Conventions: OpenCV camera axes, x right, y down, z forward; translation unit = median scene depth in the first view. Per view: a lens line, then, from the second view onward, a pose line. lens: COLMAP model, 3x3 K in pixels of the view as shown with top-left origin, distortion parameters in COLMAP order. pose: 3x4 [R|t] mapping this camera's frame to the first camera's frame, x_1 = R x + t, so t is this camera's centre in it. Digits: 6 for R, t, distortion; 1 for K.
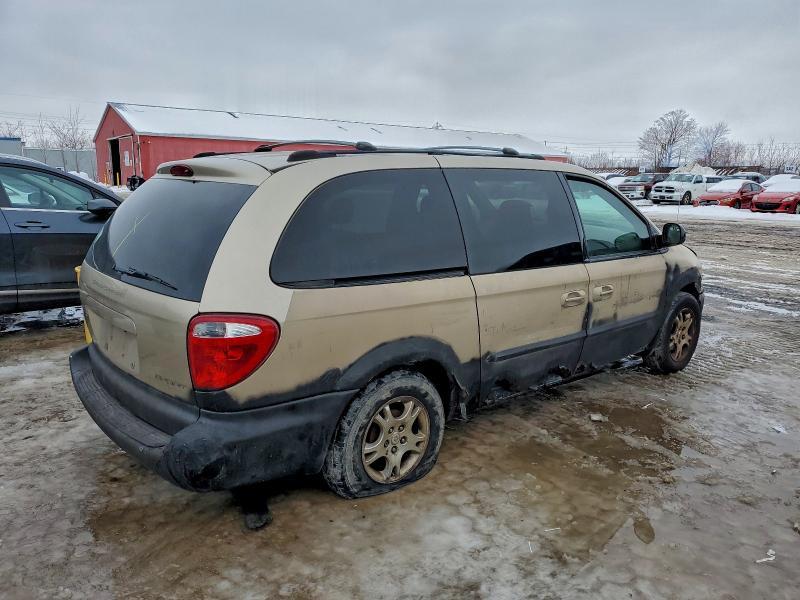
lens RADIAL K [[613.7, 0, 400.0], [0, 613.7, 300.0], [0, 0, 1]] dist [0.016509, 0.005434]
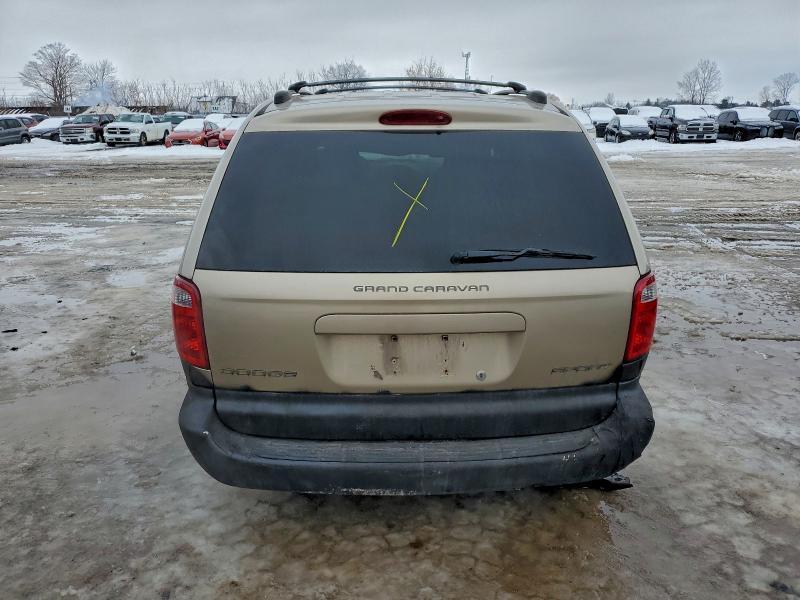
lens RADIAL K [[628.5, 0, 400.0], [0, 628.5, 300.0], [0, 0, 1]] dist [0.011946, 0.002574]
pose [[0.641009, -0.233196, 0.731250, -0.486142], [0.170233, 0.972194, 0.160808, -0.060404], [-0.748417, 0.021403, 0.662883, 0.256839]]
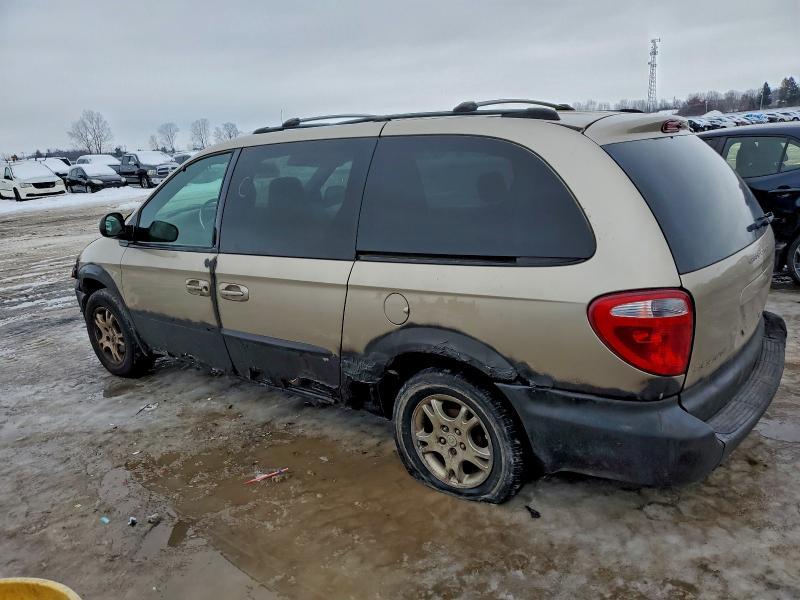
lens RADIAL K [[628.5, 0, 400.0], [0, 628.5, 300.0], [0, 0, 1]] dist [0.011946, 0.002574]
pose [[-0.181026, -0.240687, 0.953572, -0.612680], [0.257262, 0.924242, 0.282122, -0.169754], [-0.949234, 0.296389, -0.105393, 0.773941]]
